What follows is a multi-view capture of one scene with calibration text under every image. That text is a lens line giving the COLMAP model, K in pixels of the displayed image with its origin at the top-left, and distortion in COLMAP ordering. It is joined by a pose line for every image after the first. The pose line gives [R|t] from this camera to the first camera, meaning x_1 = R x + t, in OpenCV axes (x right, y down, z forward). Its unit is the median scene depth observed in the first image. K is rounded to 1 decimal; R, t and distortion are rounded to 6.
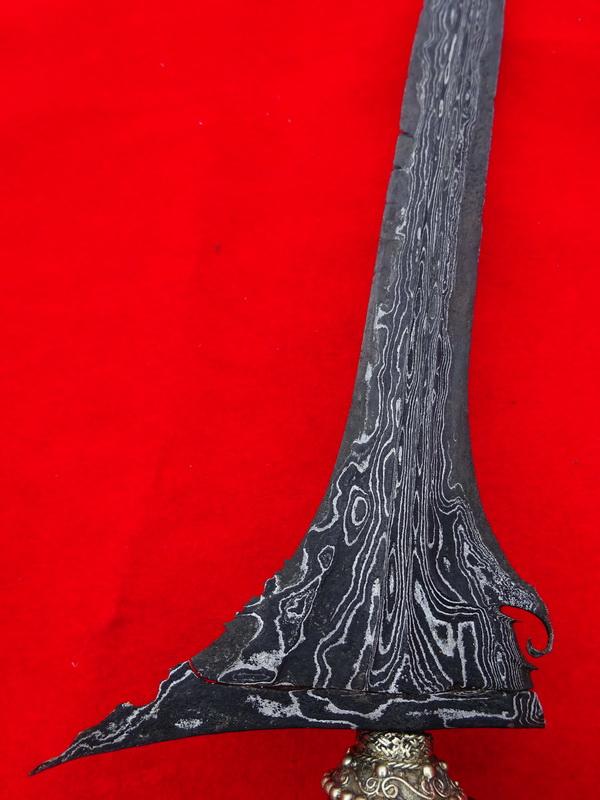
lens RADIAL K [[587.0, 0, 300.0], [0, 587.0, 400.0], [0, 0, 1]] dist [-0.012928, -0.001909]
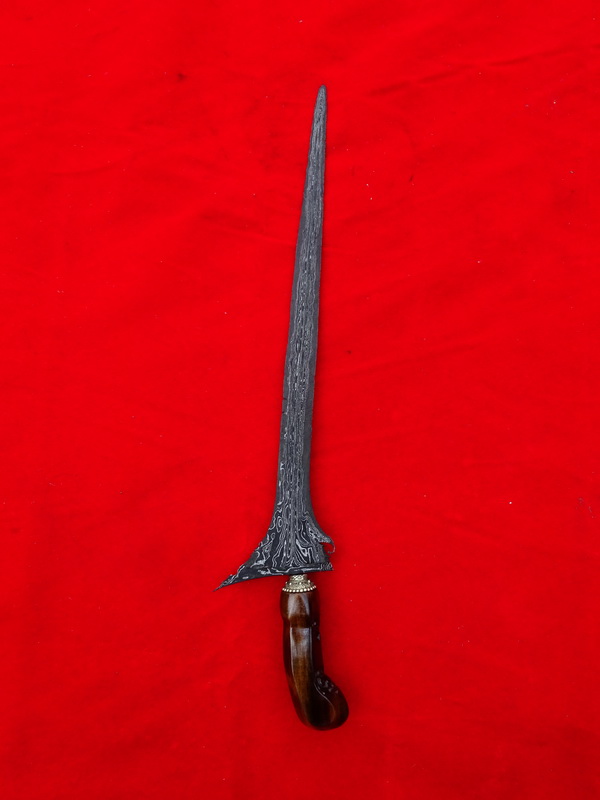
lens RADIAL K [[587.0, 0, 300.0], [0, 587.0, 400.0], [0, 0, 1]] dist [-0.012928, -0.001909]
pose [[0.979828, -0.139826, -0.142776, 0.891523], [0.165712, 0.967814, 0.189410, -1.302066], [0.111696, -0.209249, 0.971462, -2.557513]]
